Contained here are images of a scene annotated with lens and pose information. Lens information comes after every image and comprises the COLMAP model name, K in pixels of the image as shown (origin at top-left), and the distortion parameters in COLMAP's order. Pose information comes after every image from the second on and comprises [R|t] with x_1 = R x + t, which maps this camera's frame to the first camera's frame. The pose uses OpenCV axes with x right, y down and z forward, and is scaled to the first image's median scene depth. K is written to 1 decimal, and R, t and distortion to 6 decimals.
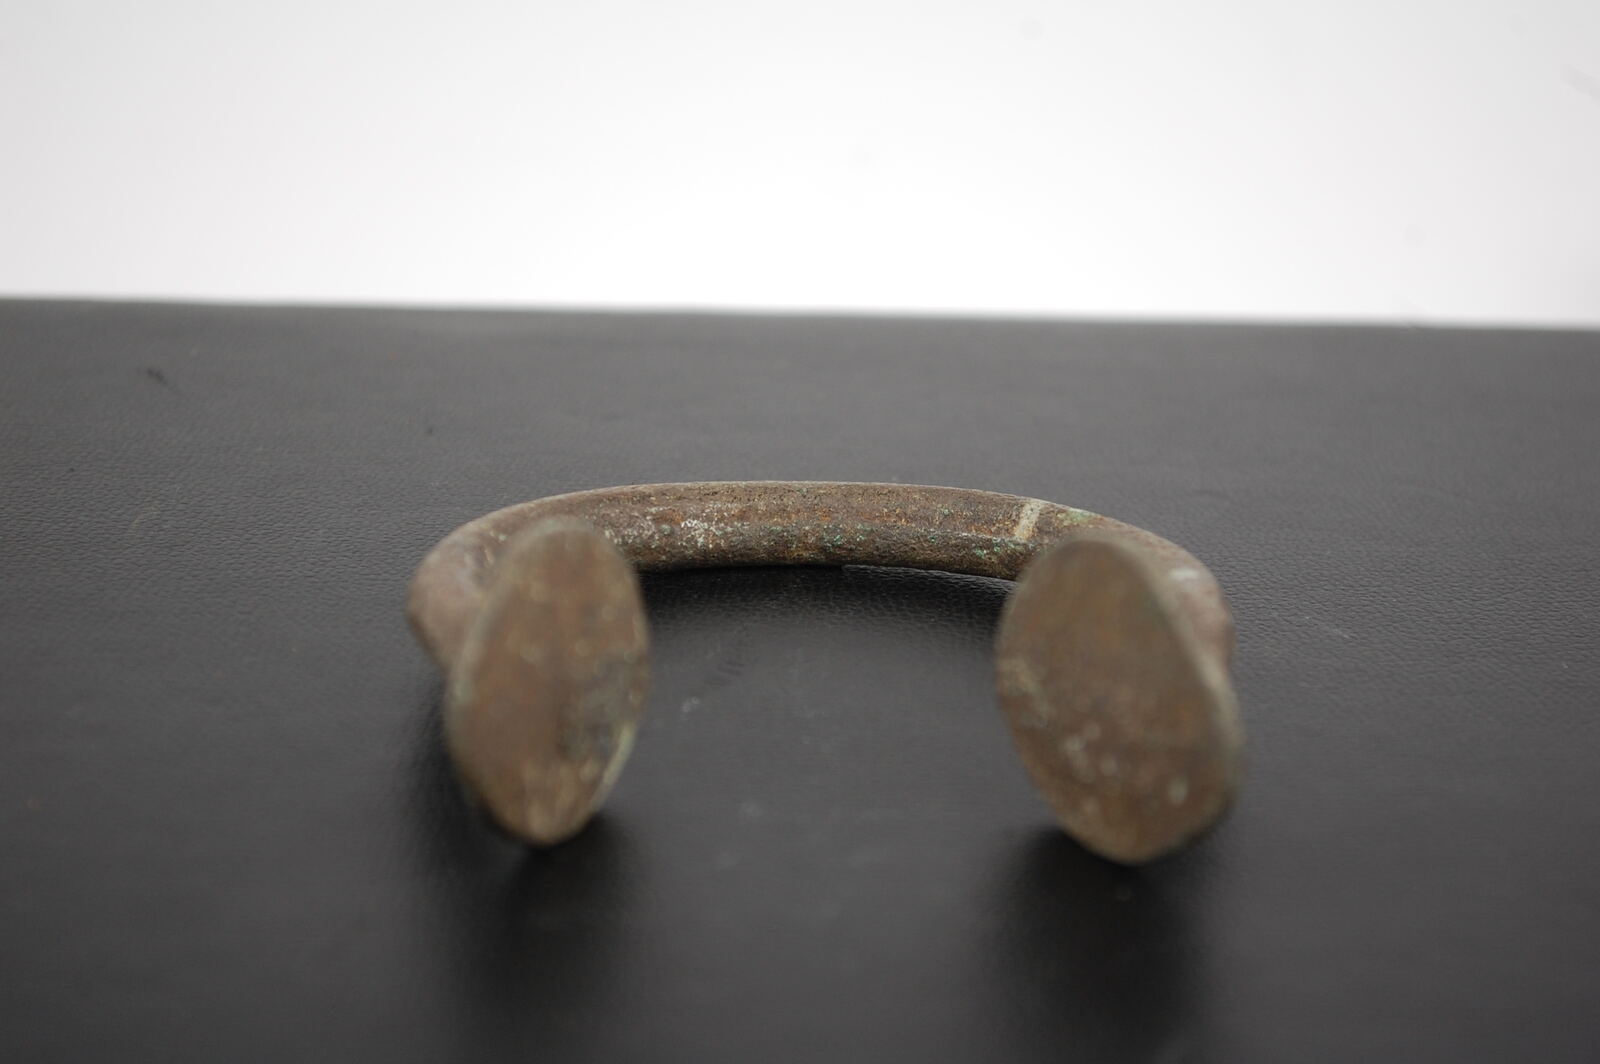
lens RADIAL K [[3668.4, 0, 786.6], [0, 3668.4, 531.3], [0, 0, 1]] dist [0.054403, 0.000000]
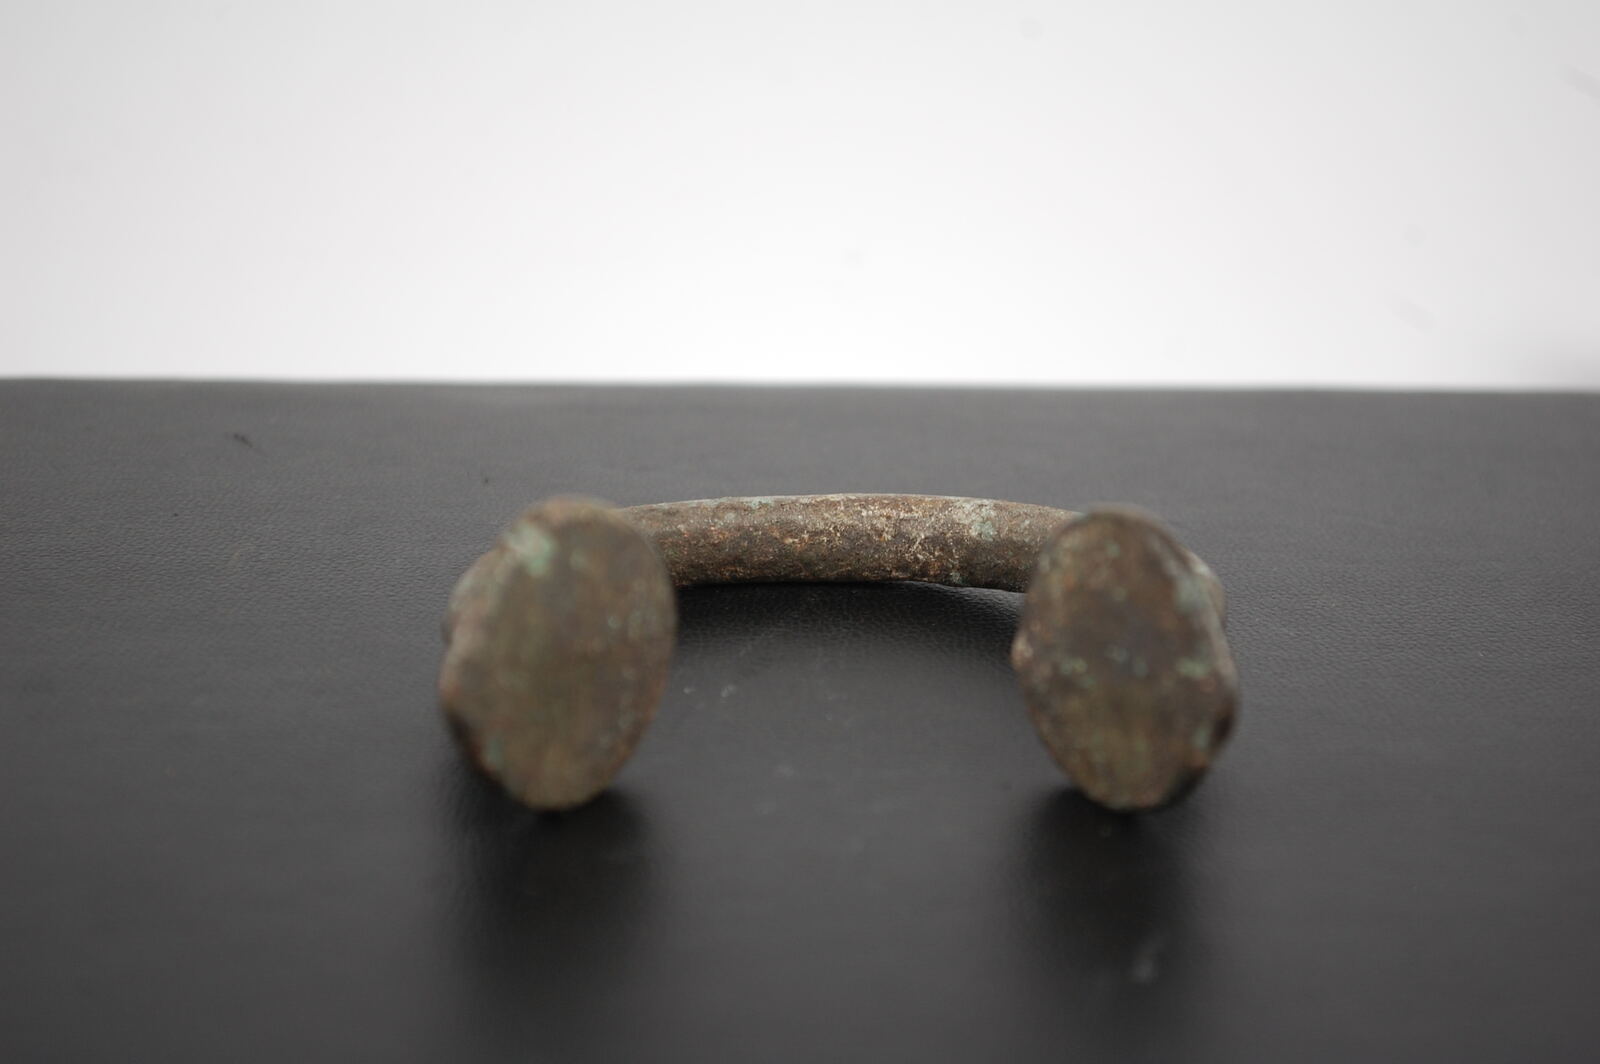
lens RADIAL K [[3619.1, 0, 806.9], [0, 3619.1, 533.1], [0, 0, 1]] dist [0.068283, 0.000000]
pose [[0.999755, -0.014747, 0.016529, -0.017633], [0.015555, 0.998635, -0.049869, 0.049529], [-0.015771, 0.050114, 0.998619, -0.131307]]
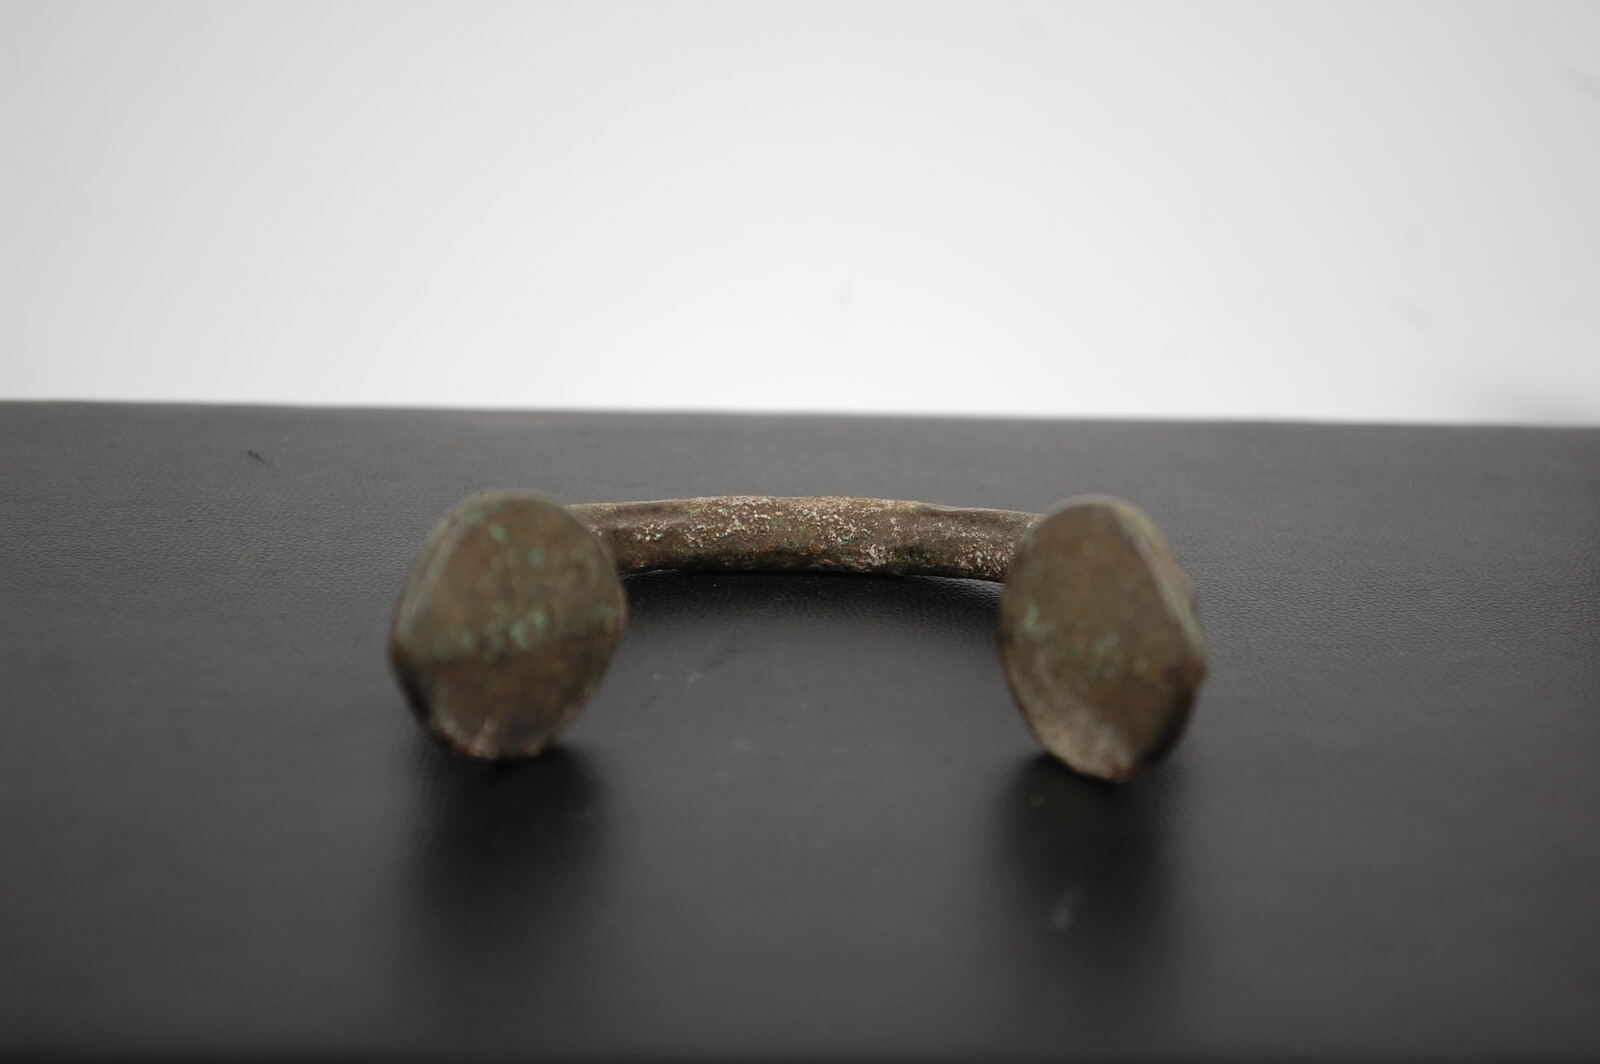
lens RADIAL K [[3606.8, 0, 805.1], [0, 3606.8, 531.6], [0, 0, 1]] dist [0.074893, 0.000000]
pose [[0.999971, -0.007631, 0.000139, 0.010488], [0.007618, 0.996813, -0.079413, 0.086329], [0.000468, 0.079412, 0.996842, -0.204809]]
